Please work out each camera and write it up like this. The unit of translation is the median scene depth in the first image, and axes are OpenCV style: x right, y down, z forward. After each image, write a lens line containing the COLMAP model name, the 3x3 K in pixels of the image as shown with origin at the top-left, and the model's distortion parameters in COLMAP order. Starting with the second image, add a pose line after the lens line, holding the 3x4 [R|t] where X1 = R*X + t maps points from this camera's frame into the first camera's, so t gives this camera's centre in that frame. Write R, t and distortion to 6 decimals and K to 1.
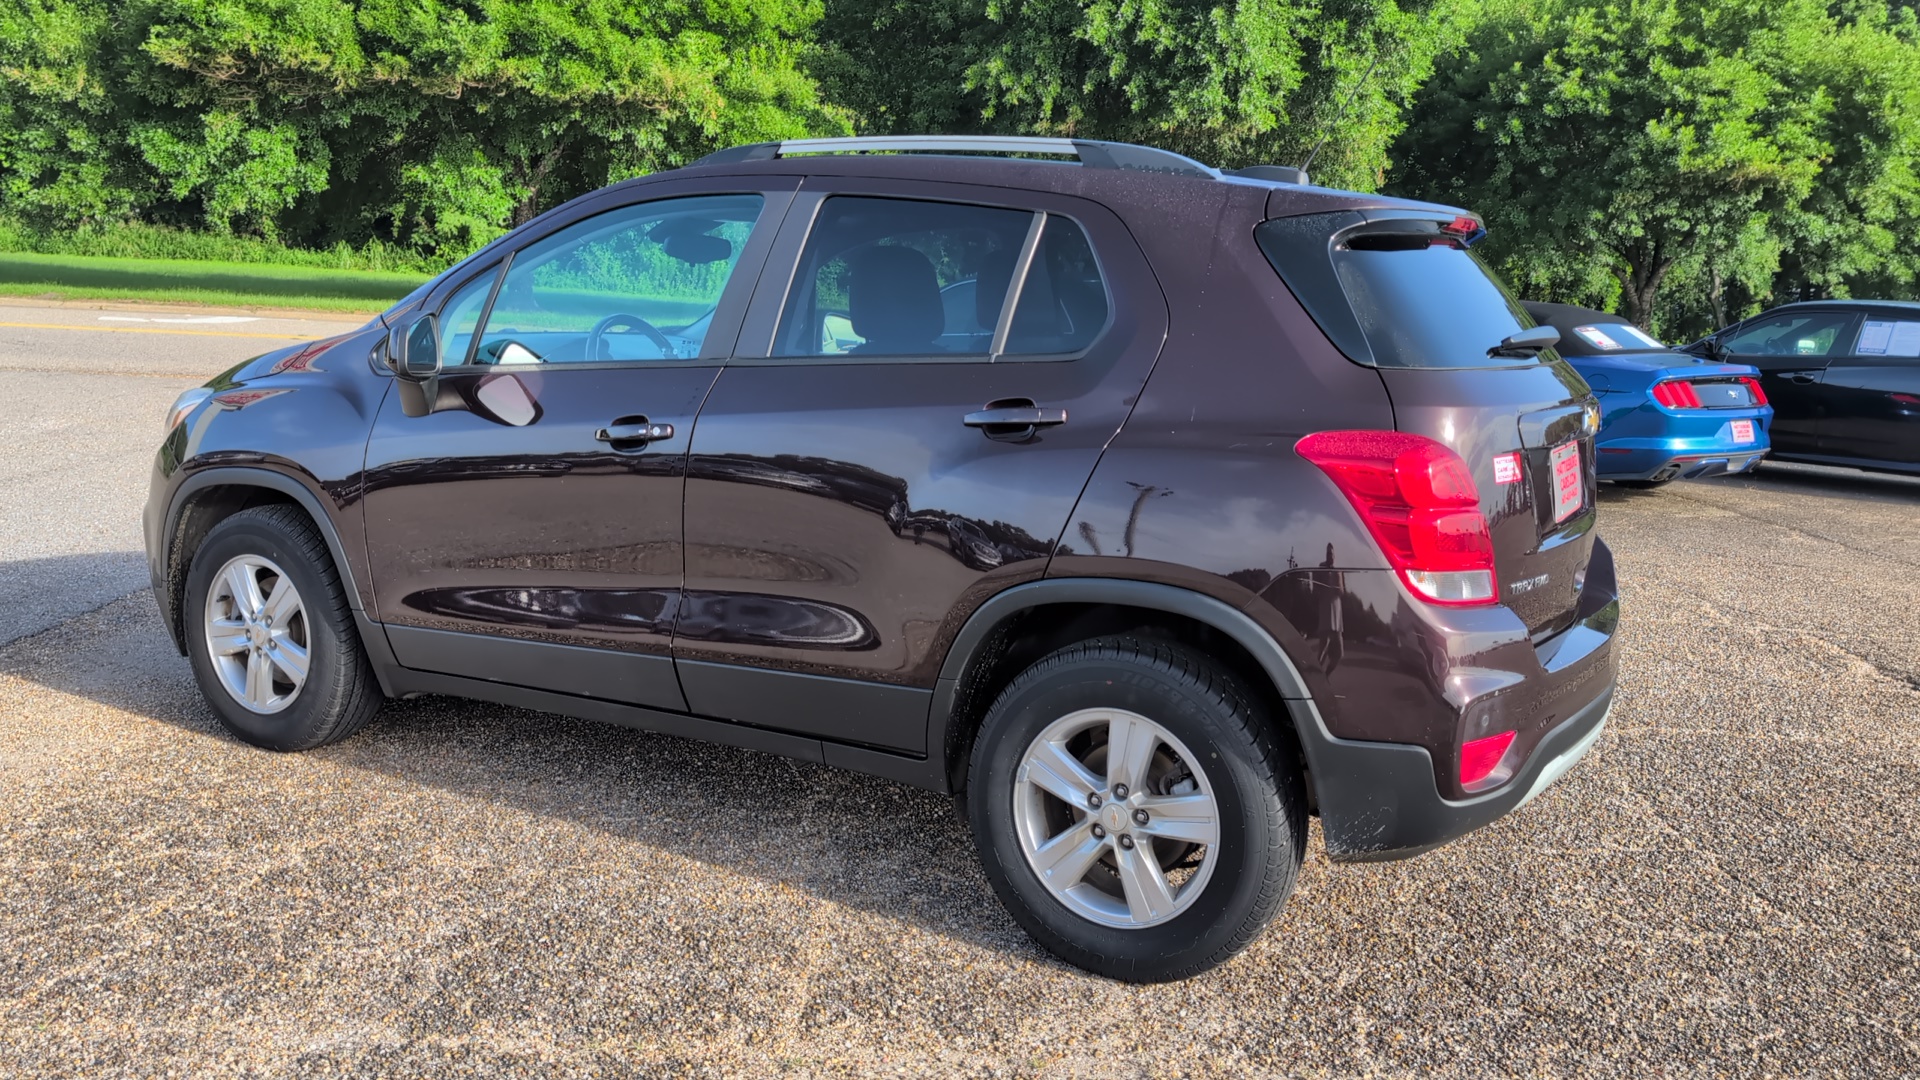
lens RADIAL K [[1612.2, 0, 960.0], [0, 1612.2, 540.0], [0, 0, 1]] dist [0.008530, 0.000471]
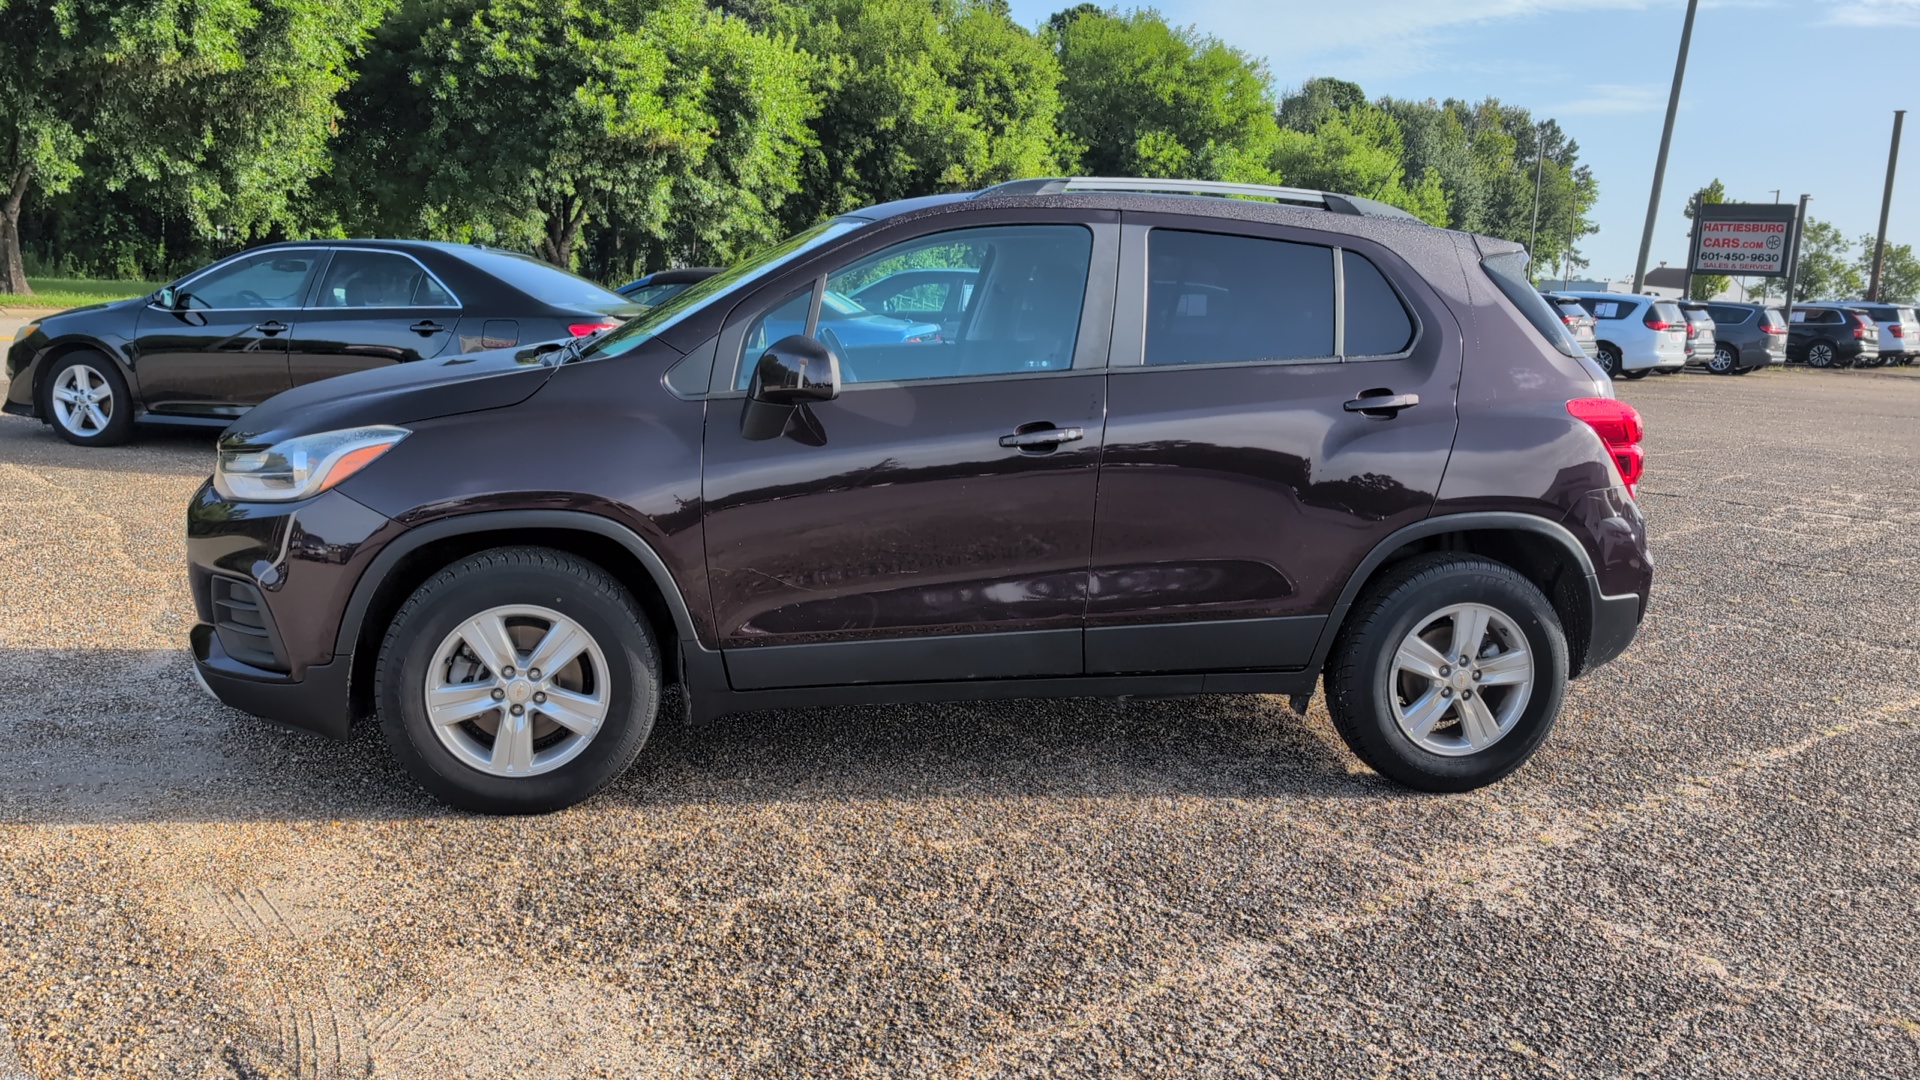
lens RADIAL K [[1612.2, 0, 960.0], [0, 1612.2, 540.0], [0, 0, 1]] dist [0.008530, 0.000471]
pose [[0.750857, -0.114021, 0.650548, -0.112749], [0.092119, 0.993437, 0.067796, -0.008666], [-0.654009, 0.009023, 0.756433, 0.020521]]
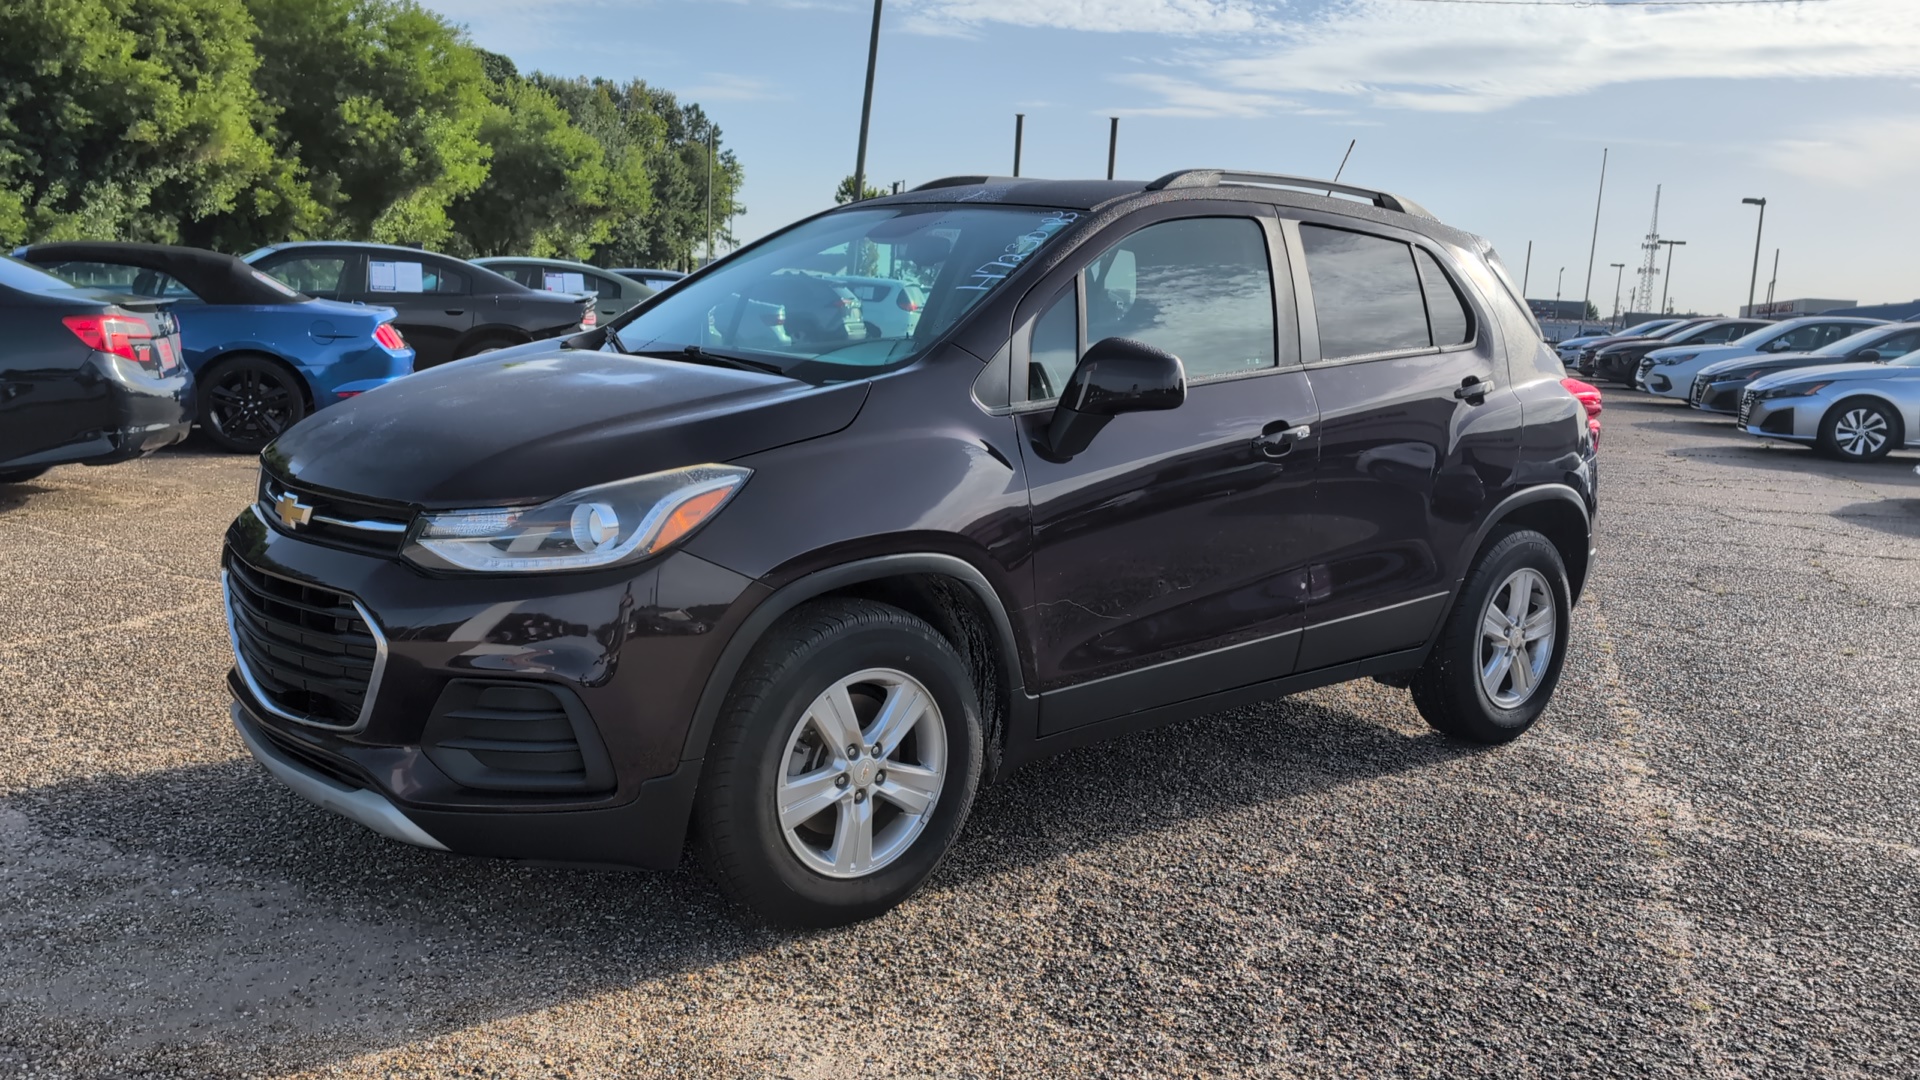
lens RADIAL K [[1612.2, 0, 960.0], [0, 1612.2, 540.0], [0, 0, 1]] dist [0.008530, 0.000471]
pose [[0.330301, -0.167397, 0.928913, -0.150522], [0.115767, 0.983902, 0.136142, -0.019928], [-0.936749, 0.062570, 0.344362, 0.094068]]
